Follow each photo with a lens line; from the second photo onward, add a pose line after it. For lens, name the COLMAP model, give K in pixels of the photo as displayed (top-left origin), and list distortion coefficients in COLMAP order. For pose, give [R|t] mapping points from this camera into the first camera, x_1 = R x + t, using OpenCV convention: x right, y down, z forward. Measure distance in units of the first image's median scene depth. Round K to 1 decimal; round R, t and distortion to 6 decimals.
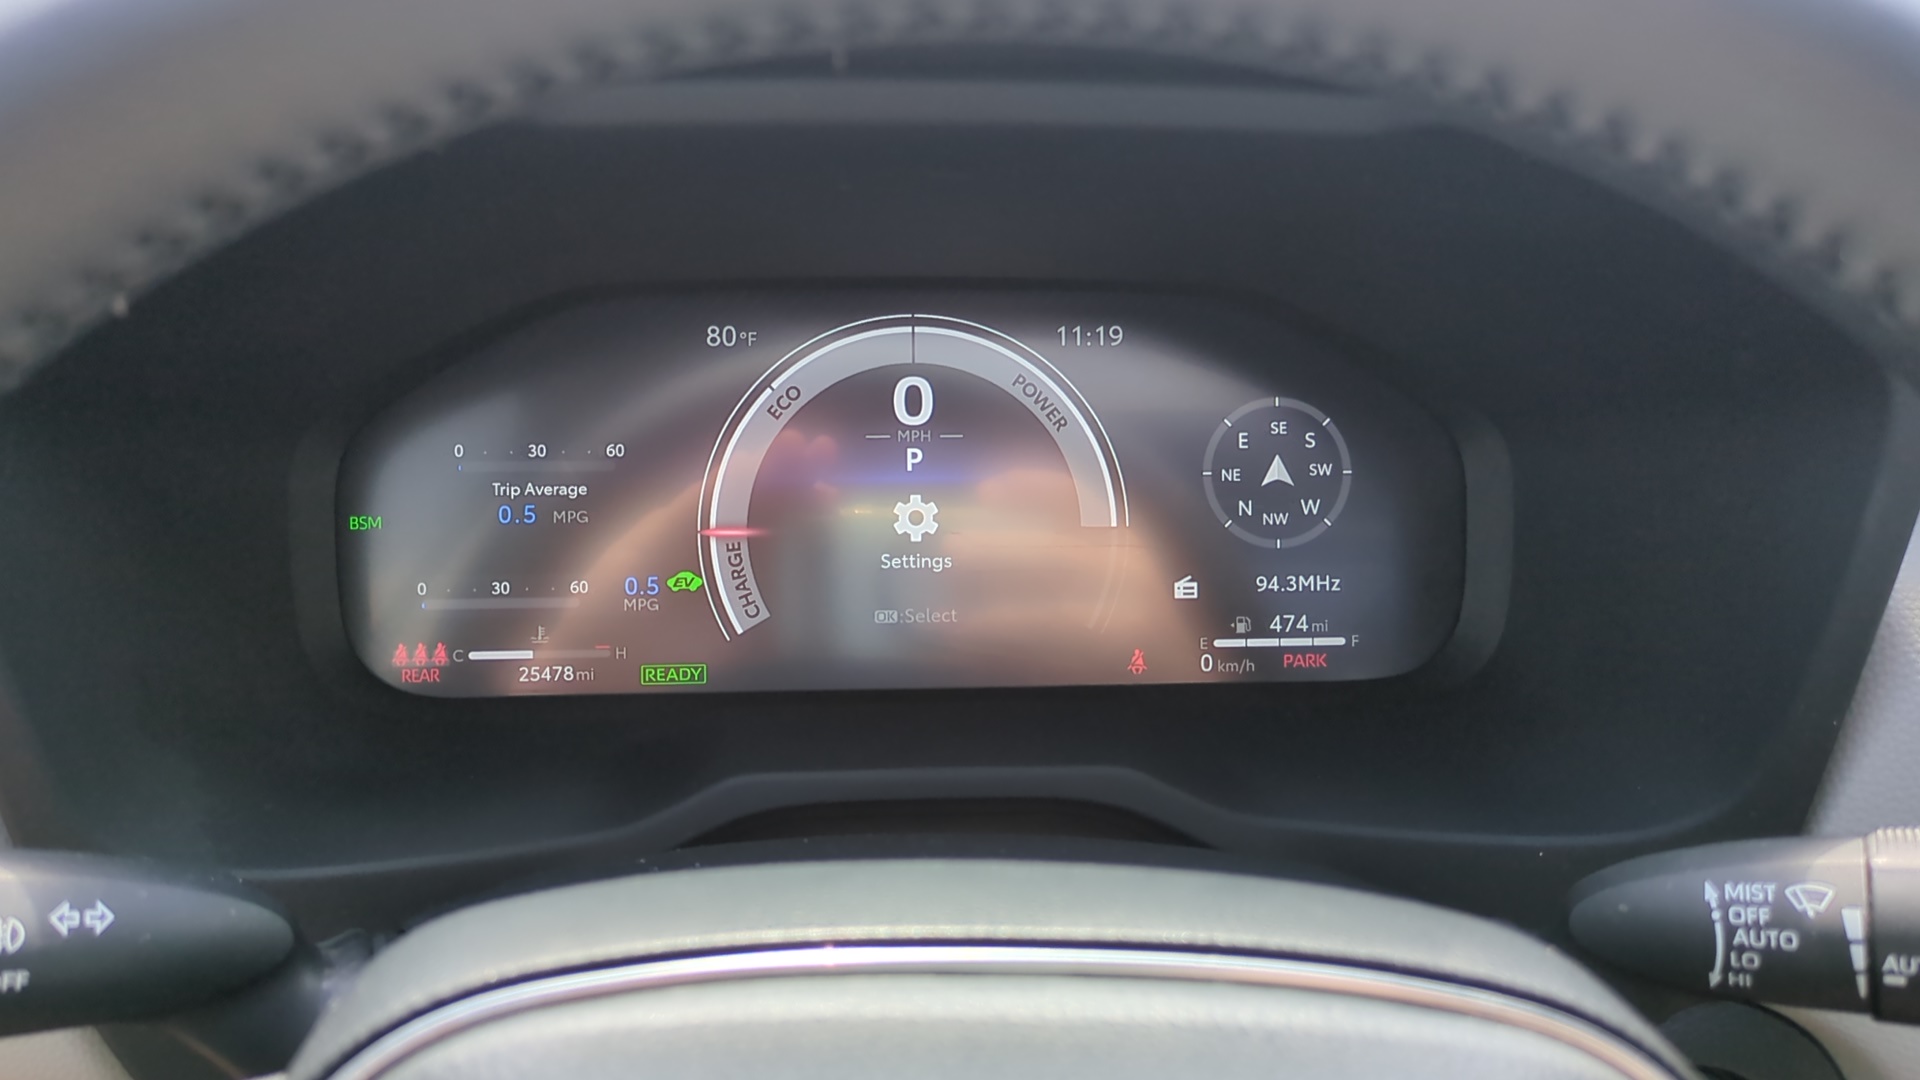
lens RADIAL K [[1656.4, 0, 957.0], [0, 1656.4, 534.3], [0, 0, 1]] dist [0.067625, -0.092724]
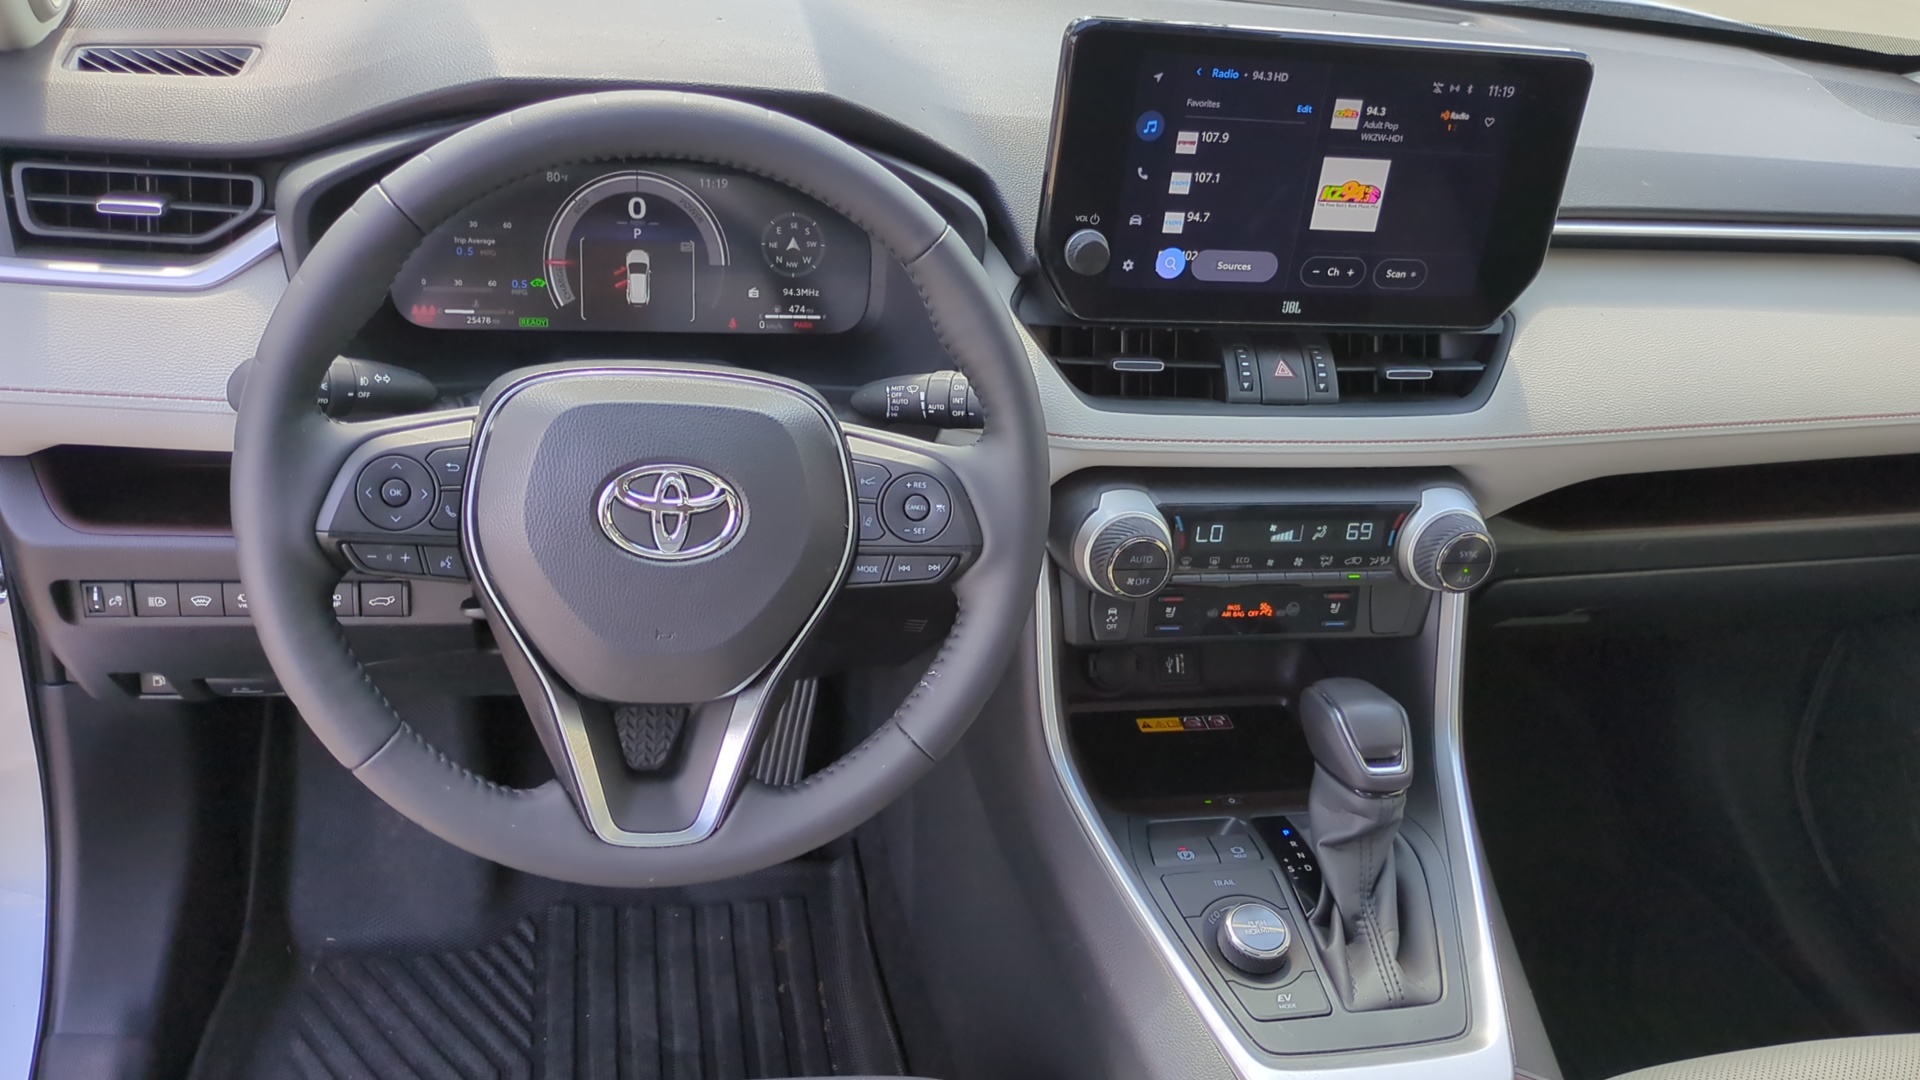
lens RADIAL K [[1656.4, 0, 957.0], [0, 1656.4, 534.3], [0, 0, 1]] dist [0.067625, -0.092724]
pose [[0.984390, 0.005288, 0.175919, 0.007663], [-0.035108, 0.985360, 0.166832, -0.033825], [-0.172461, -0.170404, 0.970165, -1.423172]]
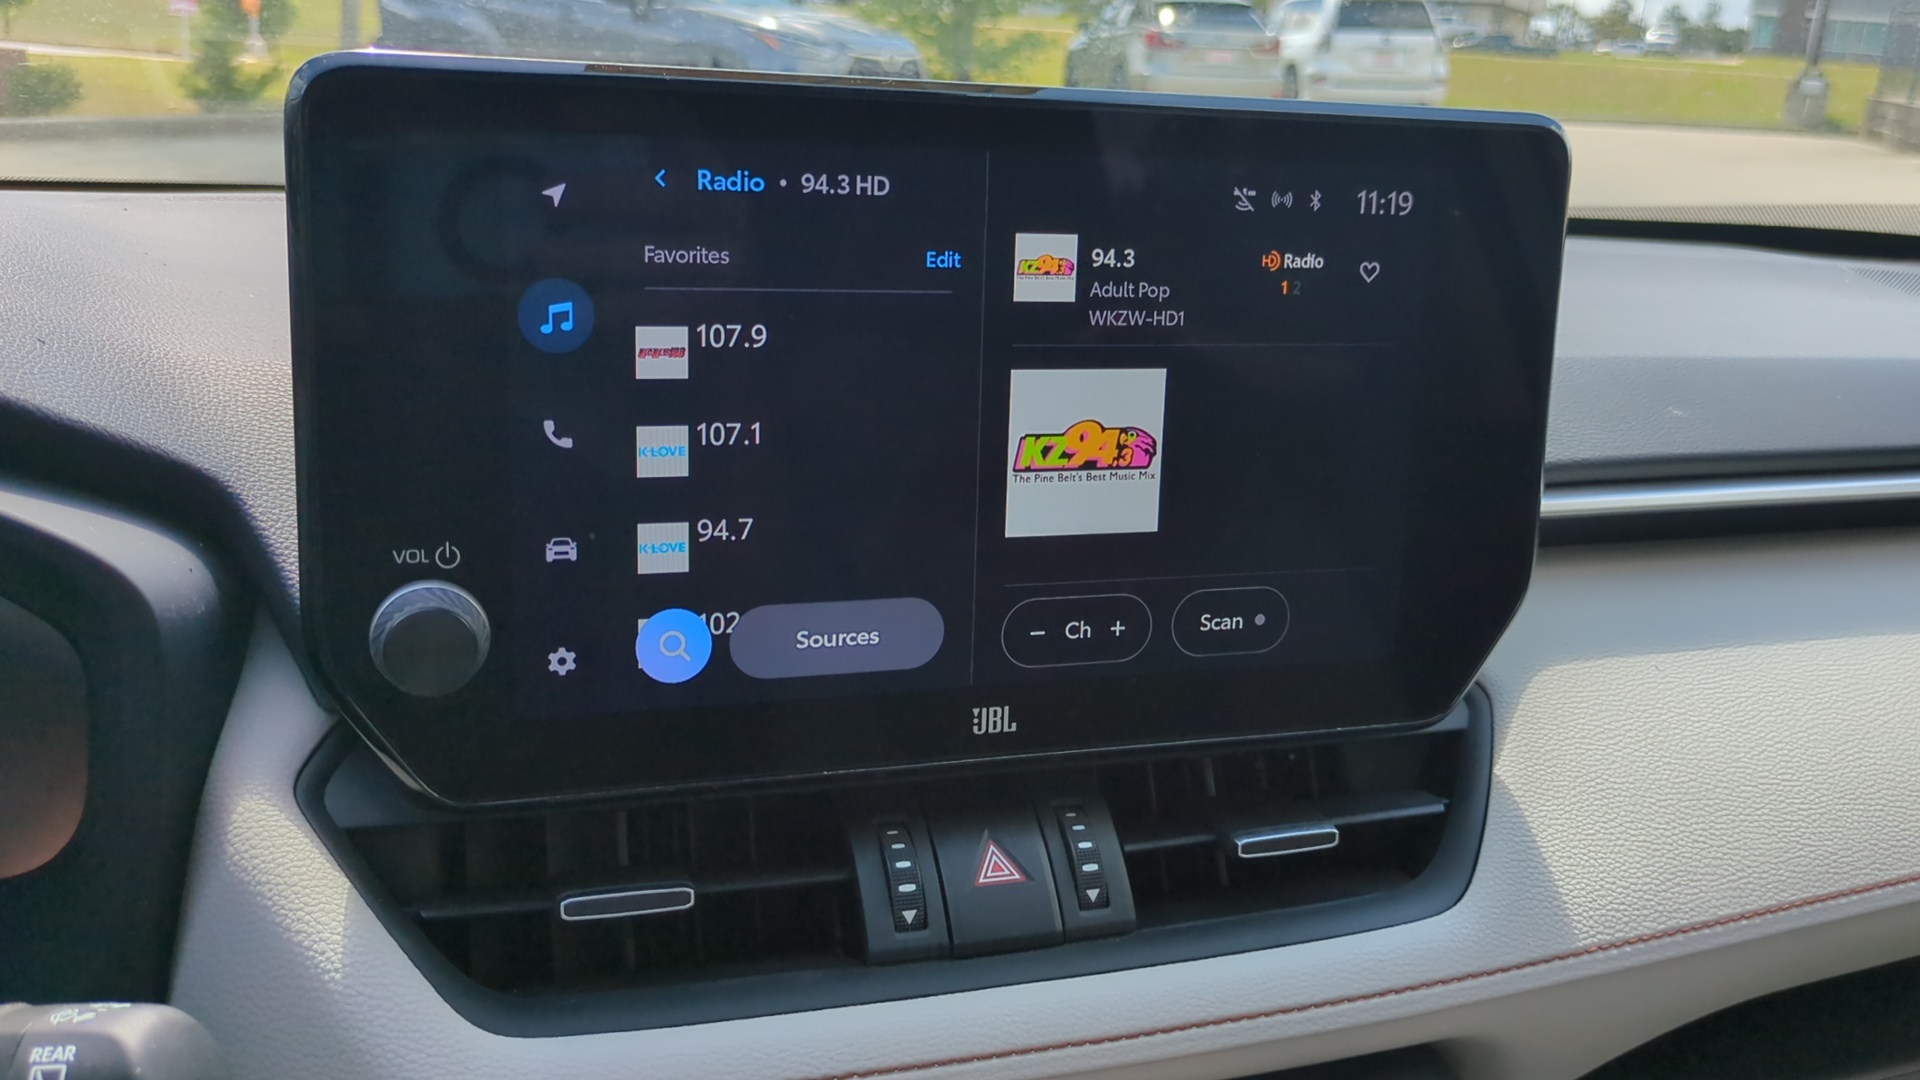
lens RADIAL K [[1656.4, 0, 957.0], [0, 1656.4, 534.3], [0, 0, 1]] dist [0.067625, -0.092724]
pose [[0.969817, -0.044382, 0.239759, 0.603212], [0.064230, 0.995067, -0.075608, -0.013038], [-0.235220, 0.088725, 0.967884, -0.196901]]
